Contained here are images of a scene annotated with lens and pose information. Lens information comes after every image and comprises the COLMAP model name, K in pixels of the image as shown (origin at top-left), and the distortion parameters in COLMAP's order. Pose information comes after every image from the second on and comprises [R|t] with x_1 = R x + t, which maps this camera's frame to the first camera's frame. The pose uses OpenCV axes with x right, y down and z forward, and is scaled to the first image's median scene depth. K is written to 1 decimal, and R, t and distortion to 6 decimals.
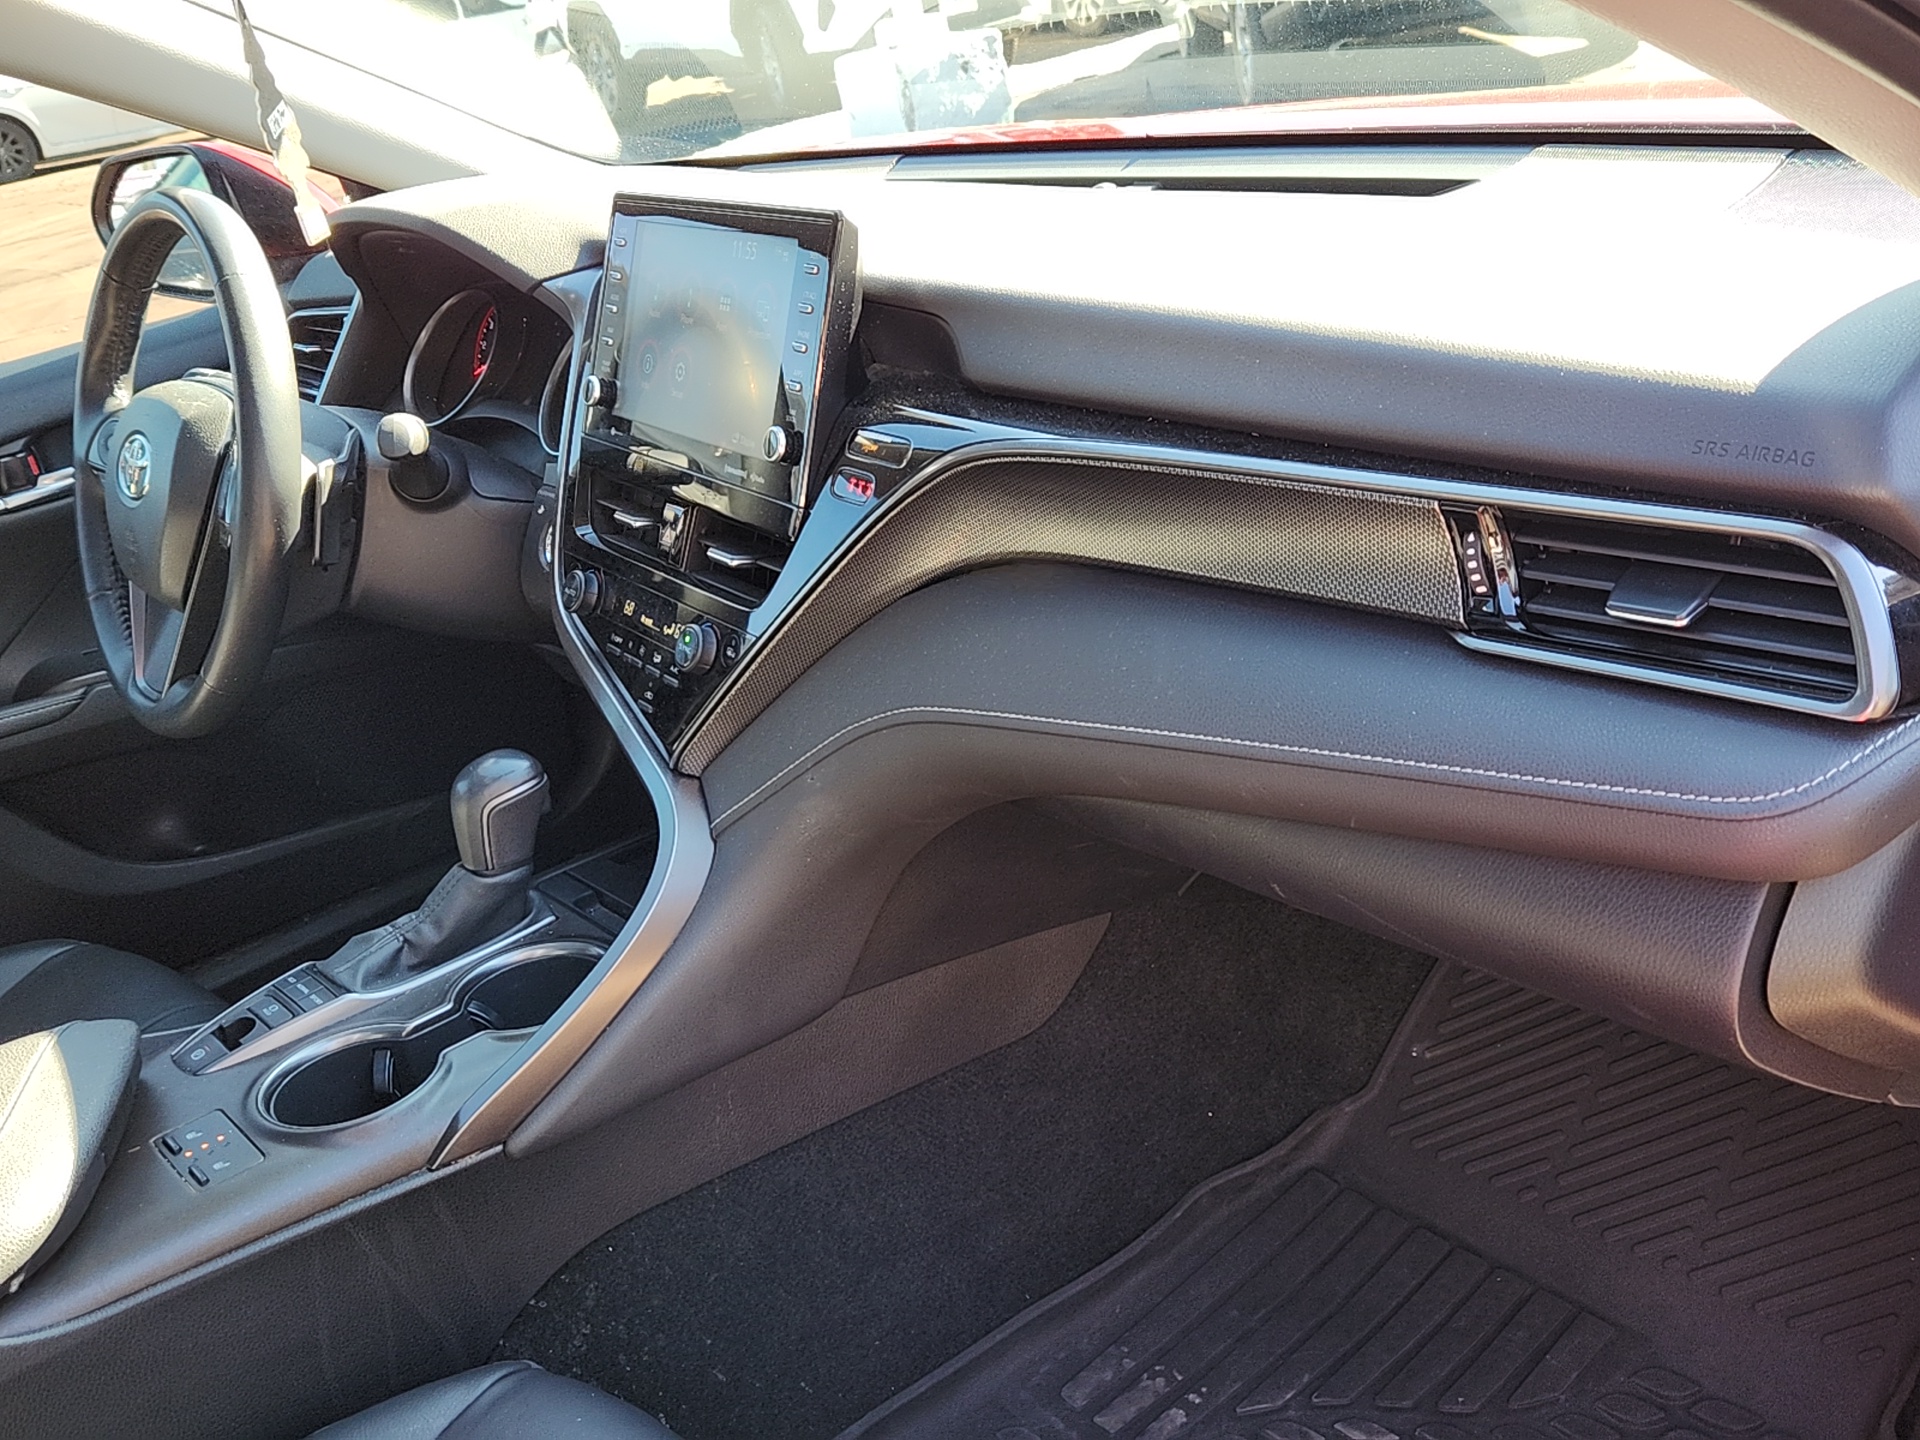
lens RADIAL K [[1778.9, 0, 963.2], [0, 1778.9, 747.5], [0, 0, 1]] dist [0.065793, -0.056383]
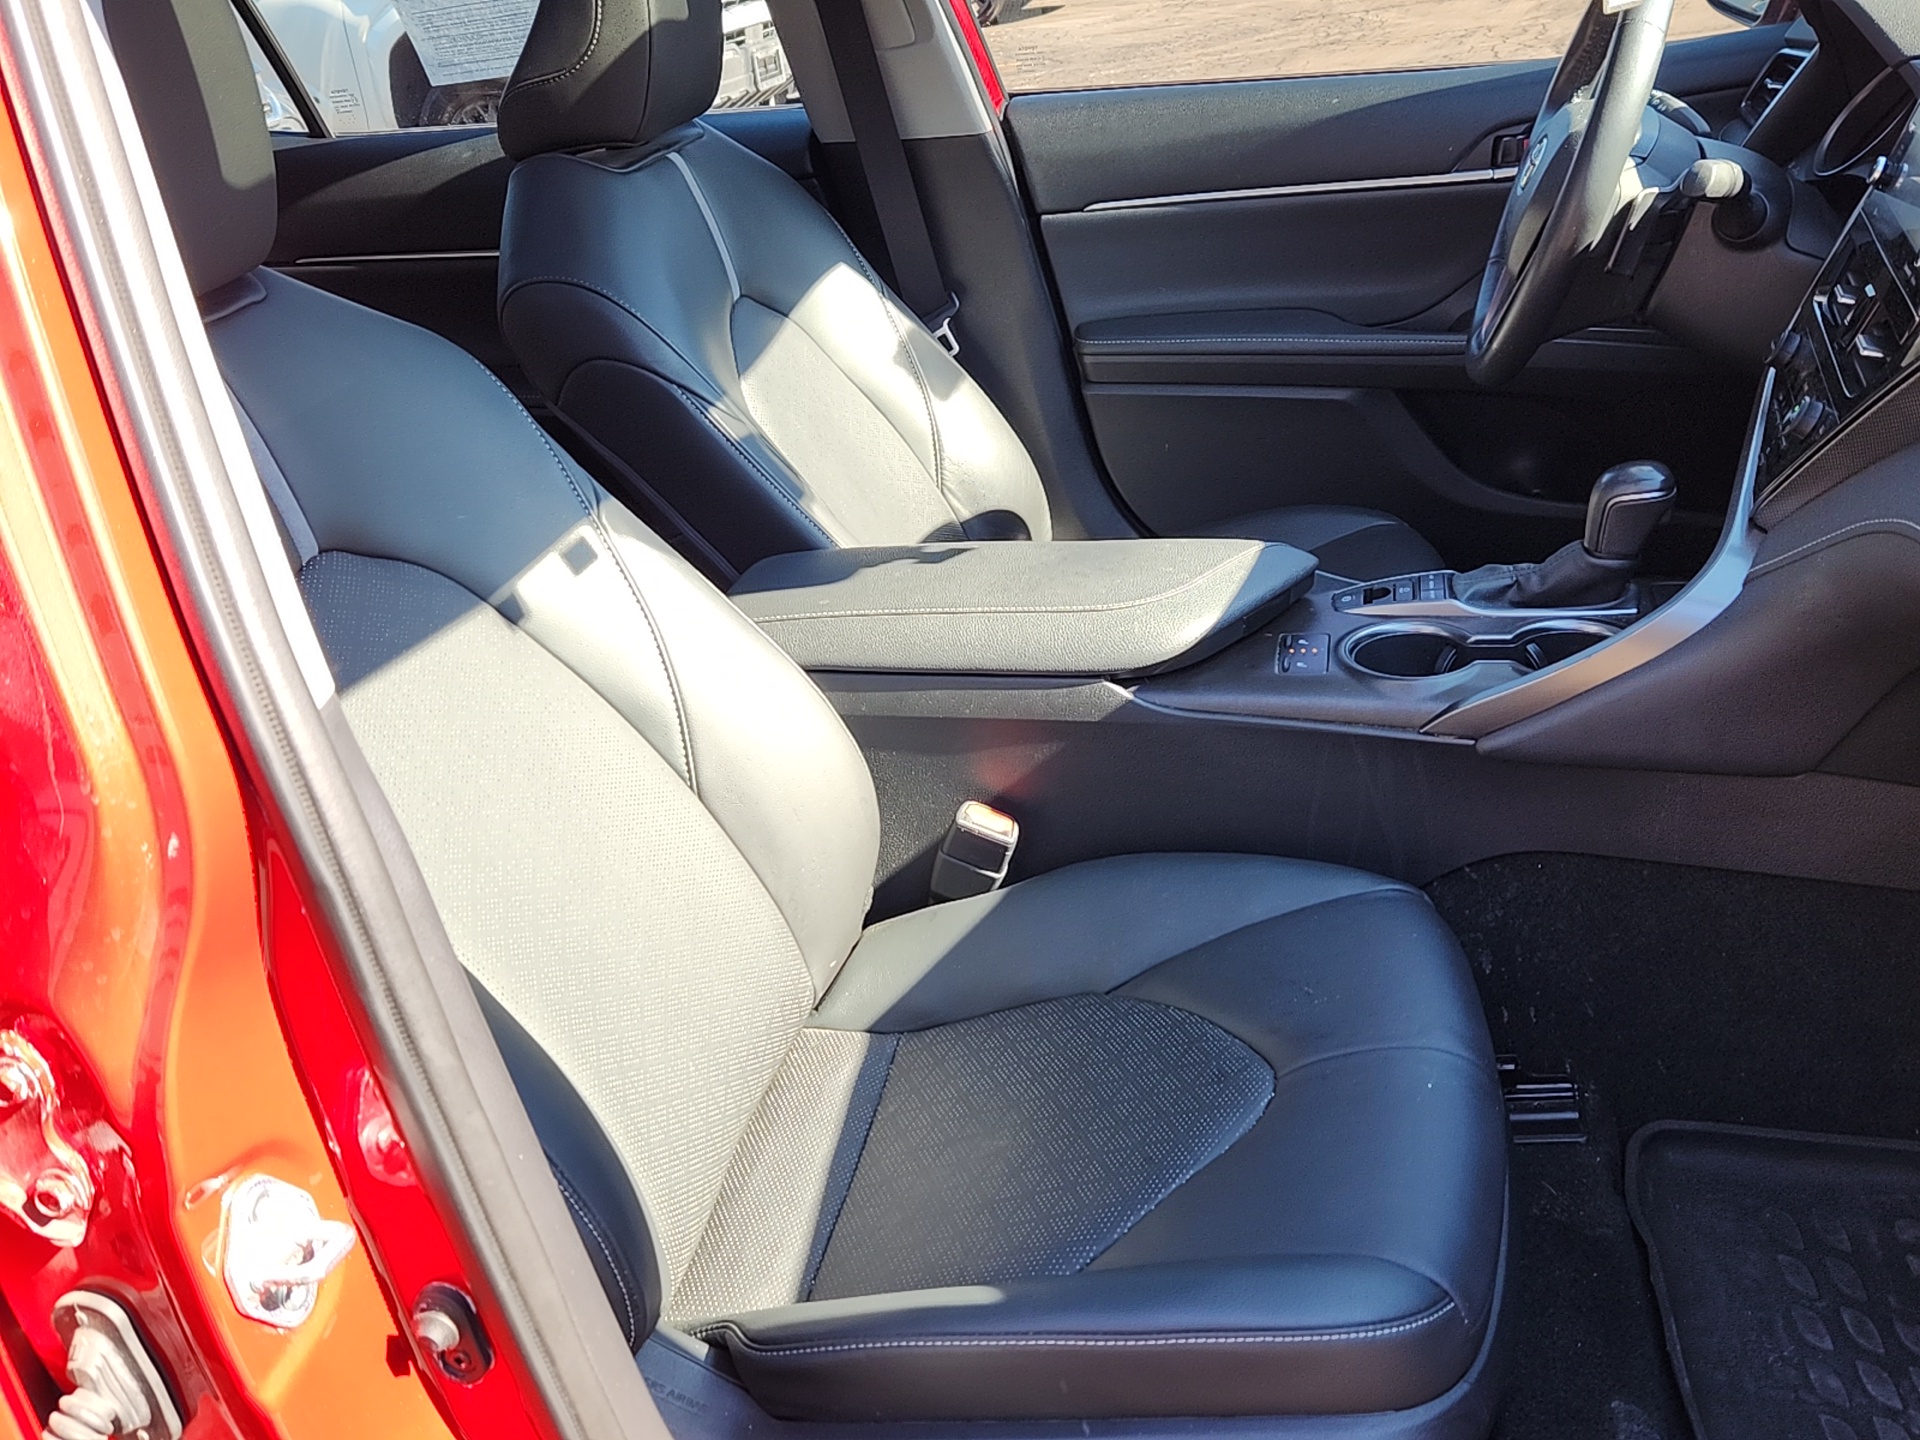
lens RADIAL K [[1778.9, 0, 963.2], [0, 1778.9, 747.5], [0, 0, 1]] dist [0.065793, -0.056383]
pose [[0.588194, 0.420772, -0.690636, 0.384009], [-0.300968, 0.906538, 0.295986, -0.042703], [0.750631, 0.033762, 0.659859, -0.126042]]
